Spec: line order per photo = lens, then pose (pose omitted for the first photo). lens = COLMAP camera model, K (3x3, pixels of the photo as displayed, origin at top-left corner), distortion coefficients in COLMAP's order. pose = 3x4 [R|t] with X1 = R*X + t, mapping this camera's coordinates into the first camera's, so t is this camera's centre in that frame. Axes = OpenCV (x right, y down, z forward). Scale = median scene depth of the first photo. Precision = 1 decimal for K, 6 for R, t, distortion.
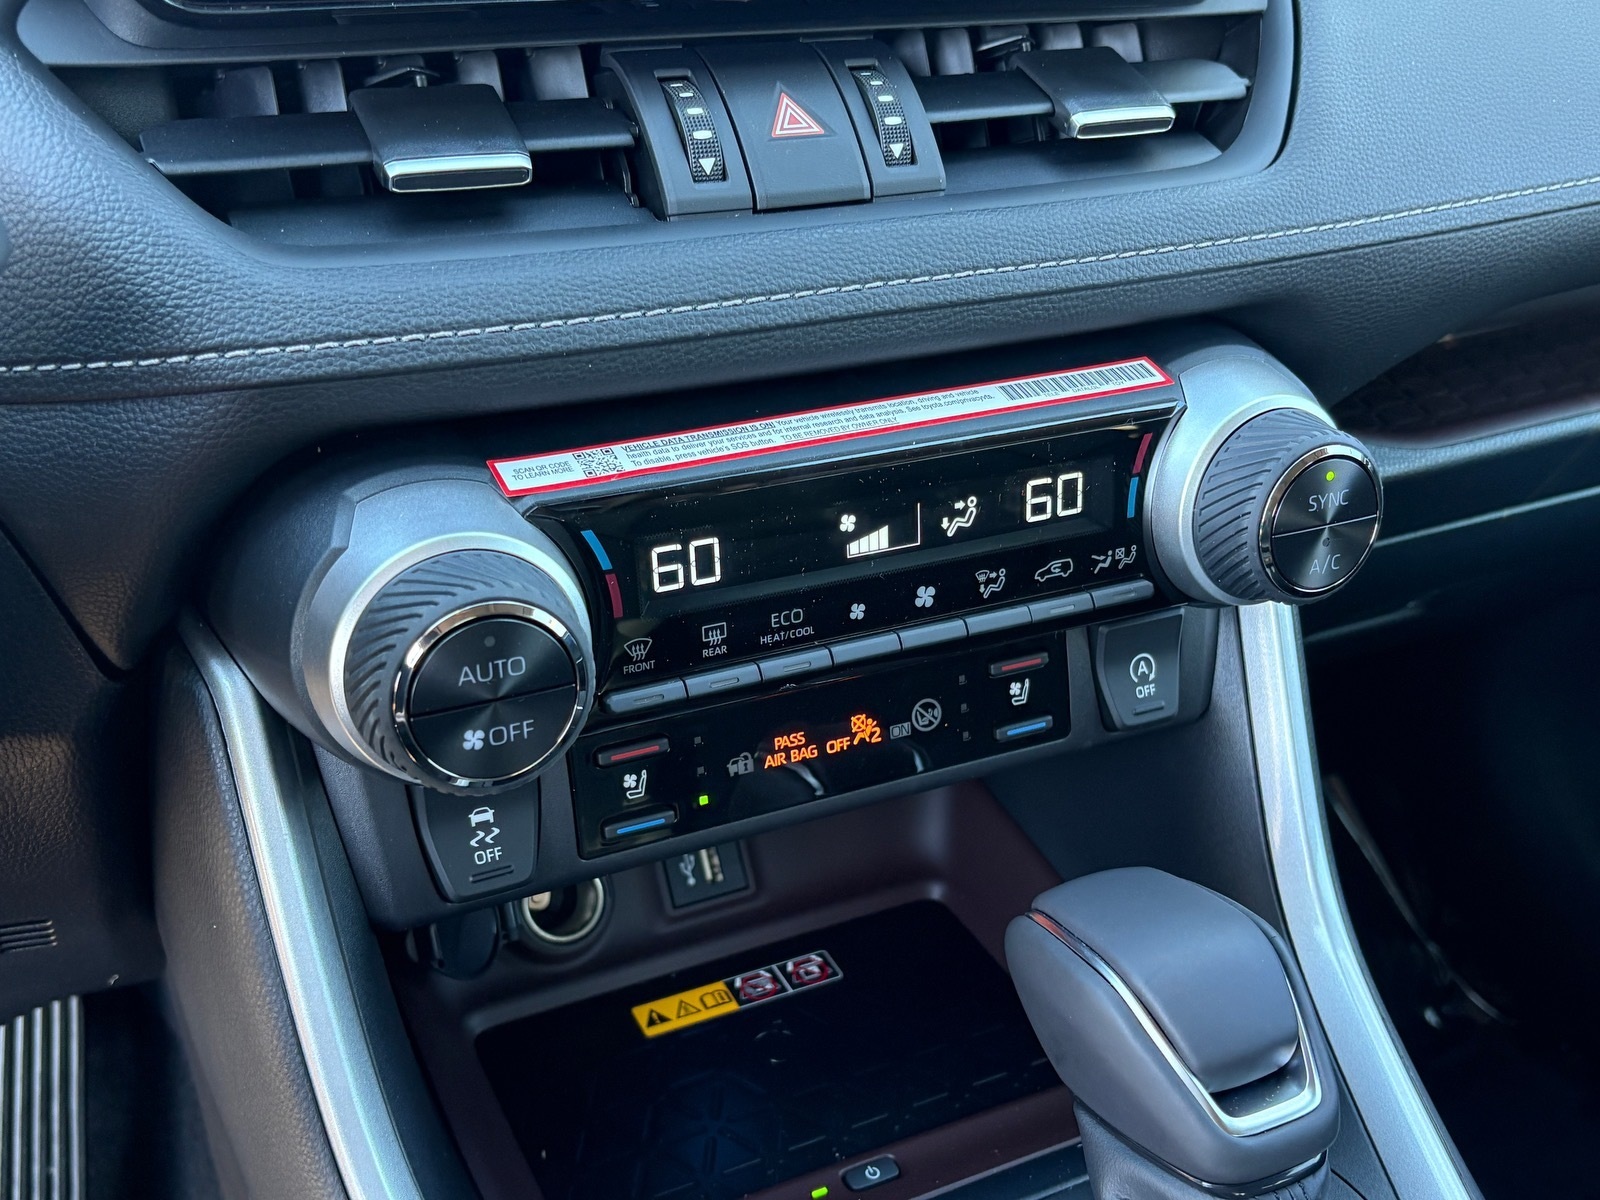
lens RADIAL K [[1674.2, 0, 796.4], [0, 1674.2, 621.4], [0, 0, 1]] dist [0.059376, 0.000000]
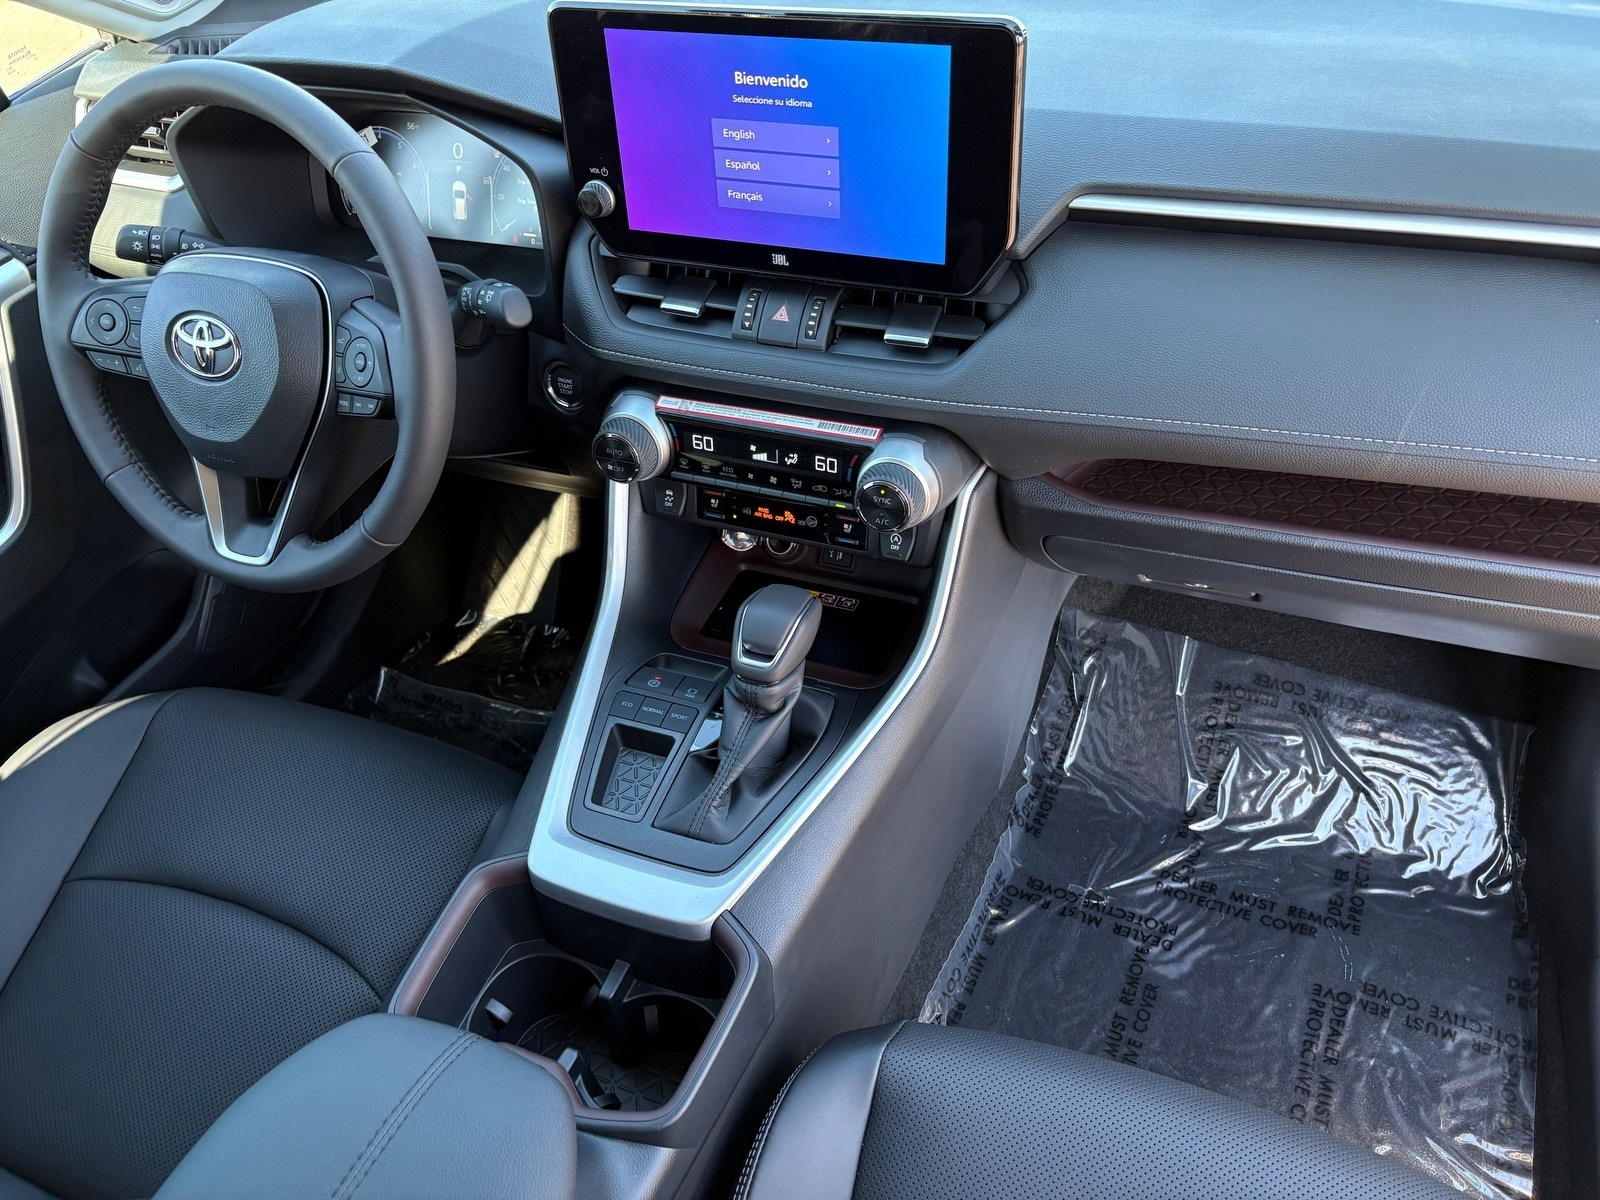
lens RADIAL K [[1213.8, 0, 803.6], [0, 1213.8, 603.4], [0, 0, 1]] dist [0.025587, -0.010013]
pose [[0.646629, 0.429179, -0.630616, 1.555810], [-0.269587, 0.901934, 0.337397, -0.555757], [0.713578, -0.048165, 0.698918, -0.494177]]
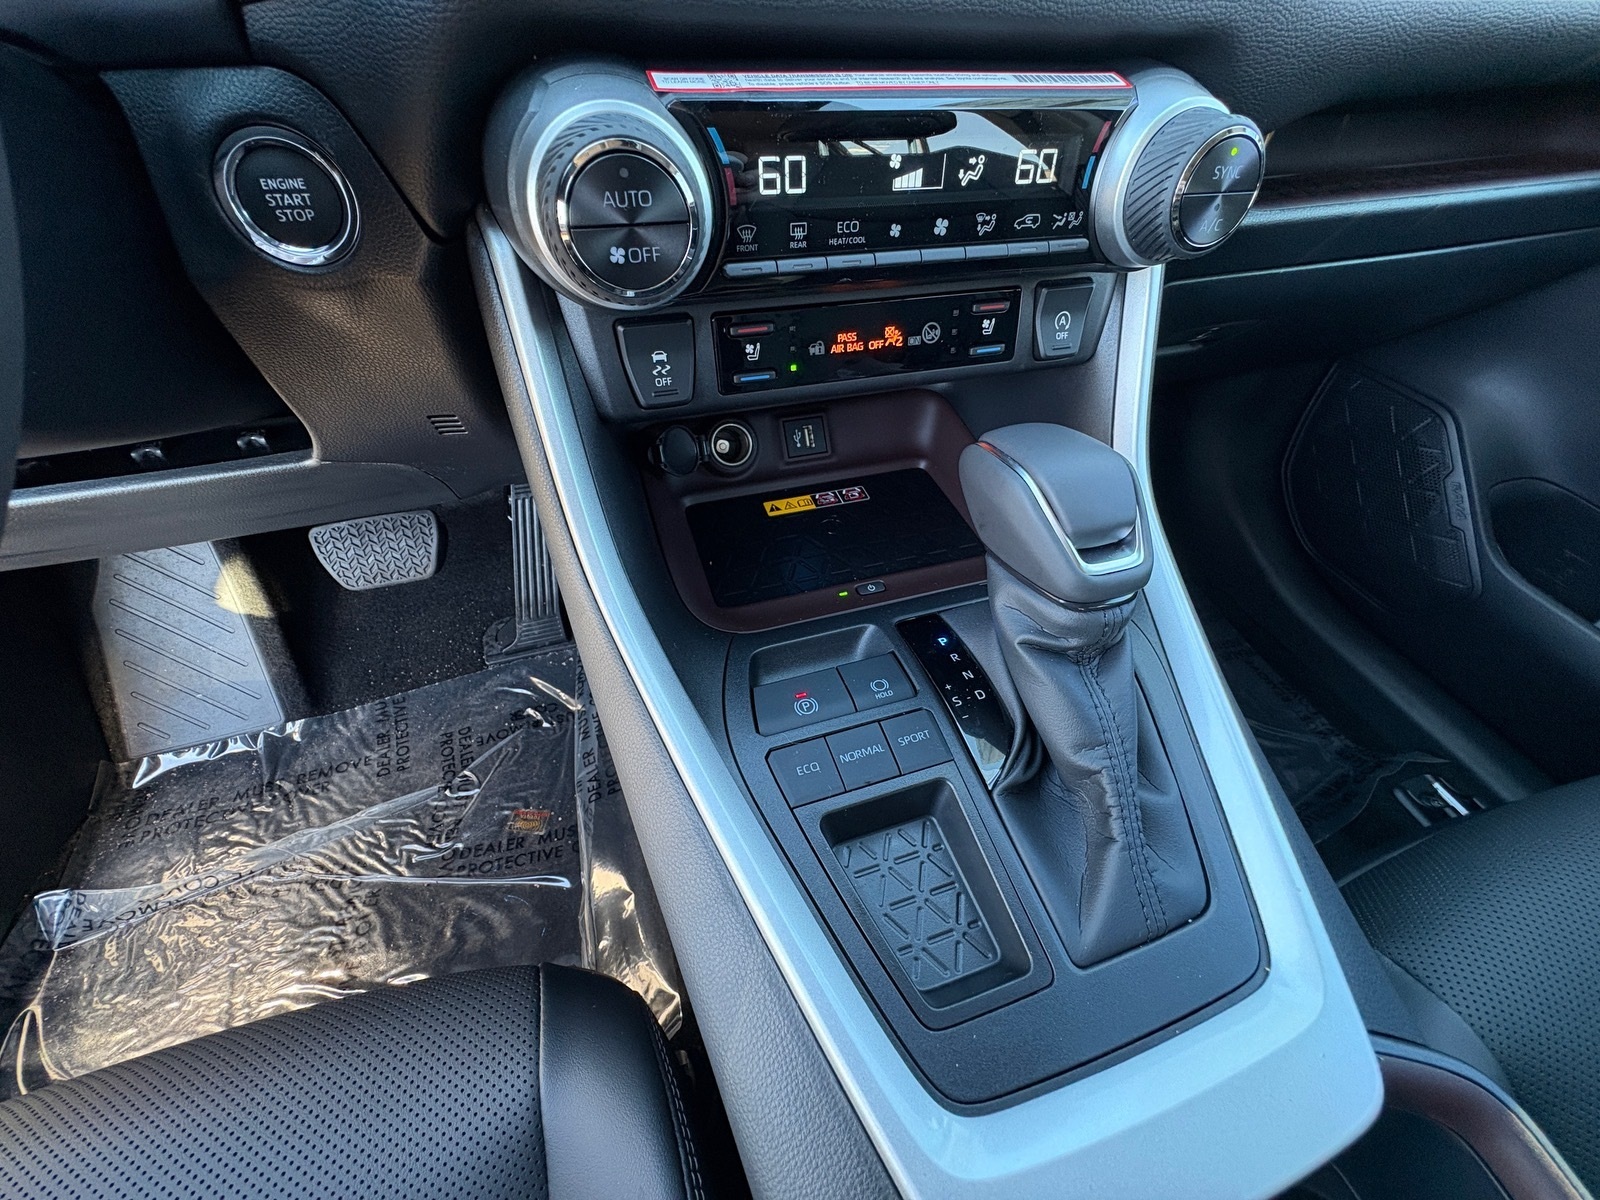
lens RADIAL K [[627.3, 0, 802.7], [0, 627.3, 596.0], [0, 0, 1]] dist [-0.000114, 0.000074]
pose [[0.990361, 0.104112, -0.091357, 0.038281], [-0.072870, 0.952537, 0.295574, 0.143696], [0.117794, -0.286068, 0.950942, 0.333048]]
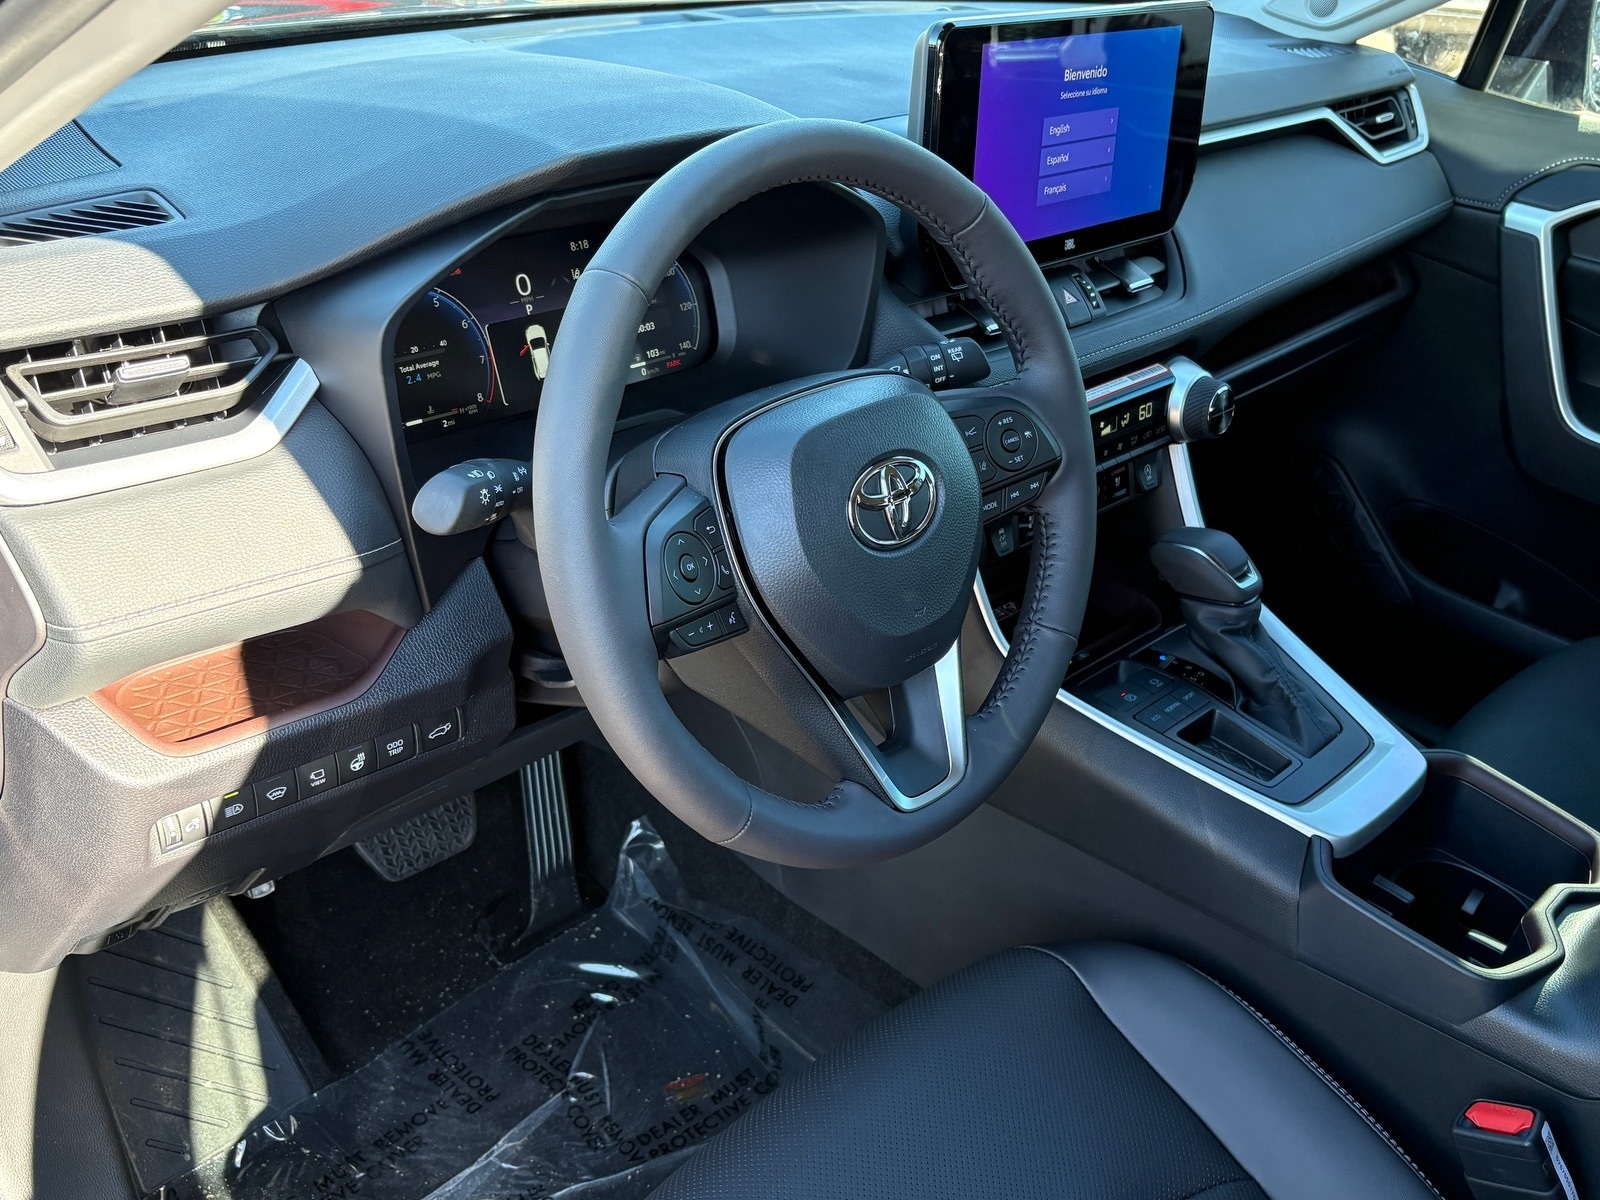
lens RADIAL K [[1476.4, 0, 790.4], [0, 1476.4, 607.8], [0, 0, 1]] dist [0.050253, 0.000000]
pose [[0.944756, -0.126495, 0.302384, -1.349887], [0.115268, 0.991824, 0.054766, 0.060346], [-0.306839, -0.016886, 0.951612, -1.418609]]
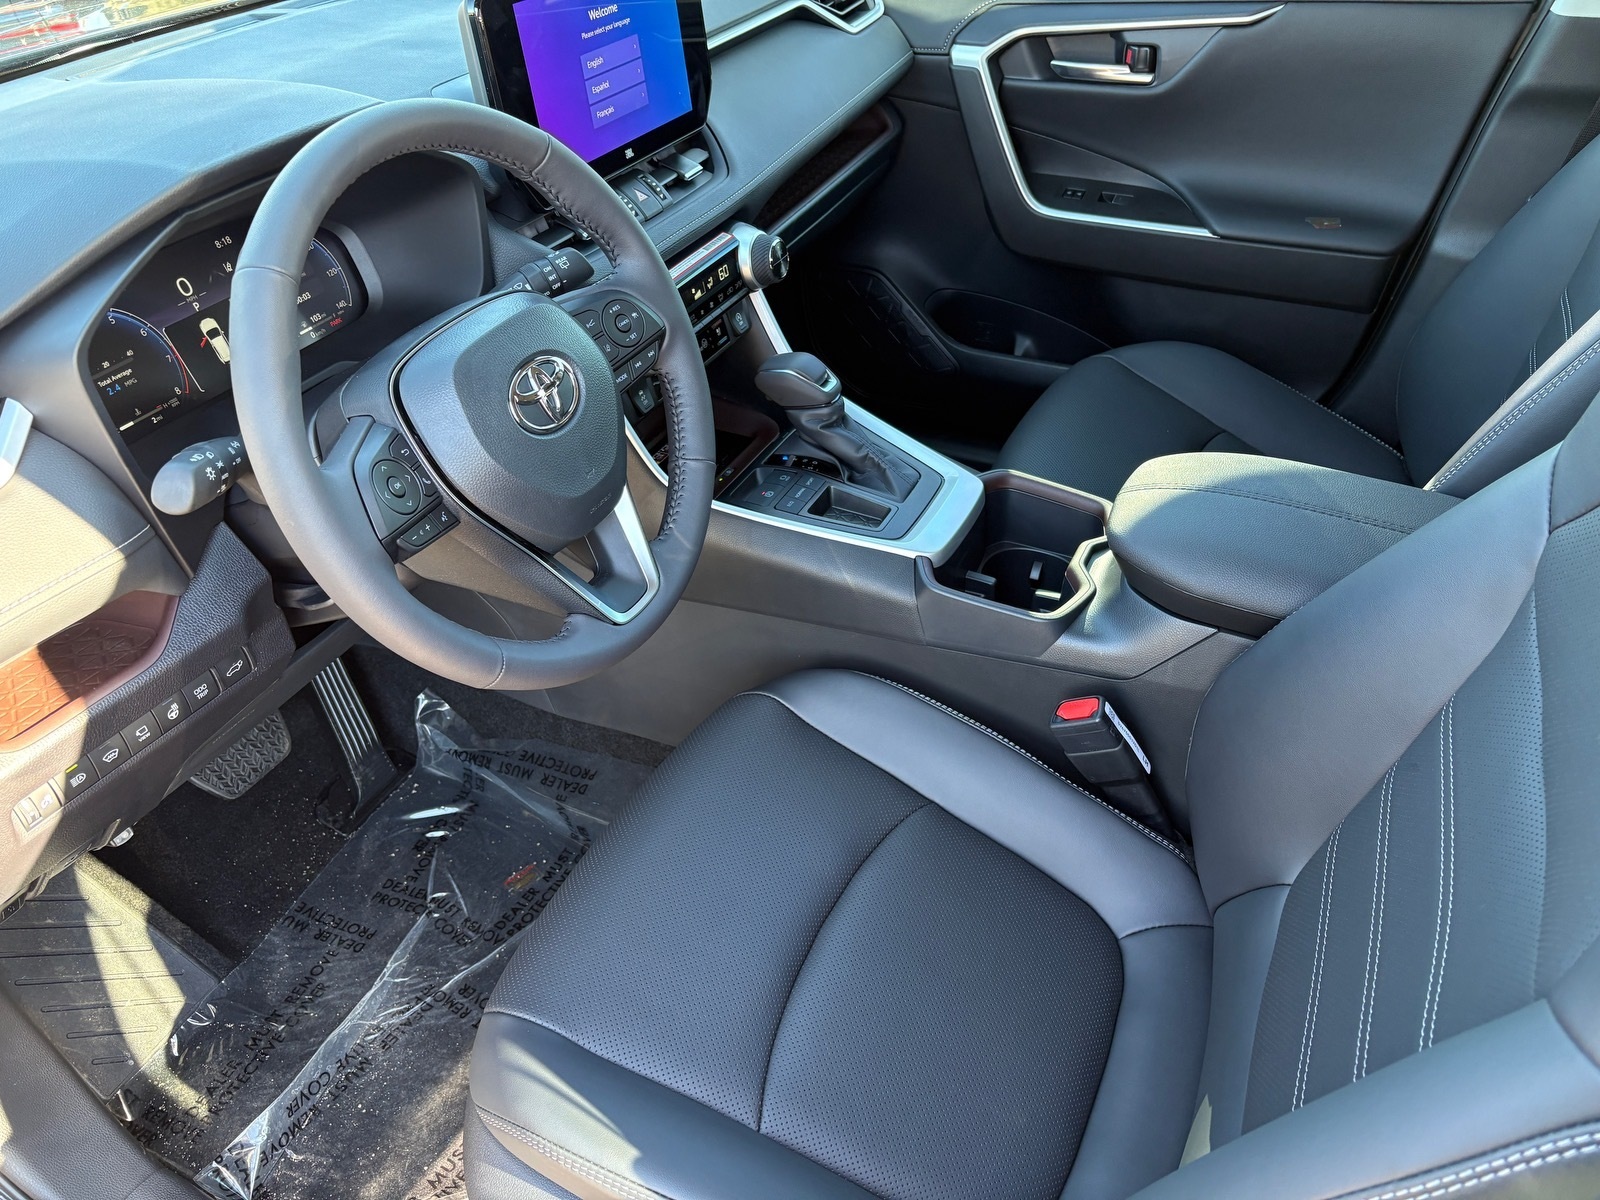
lens RADIAL K [[1213.8, 0, 787.0], [0, 1213.8, 602.6], [0, 0, 1]] dist [0.025587, -0.010013]
pose [[0.788983, -0.410890, 0.456809, -1.368600], [0.346284, 0.911530, 0.221812, 0.050973], [-0.507536, -0.016820, 0.861466, -1.570636]]
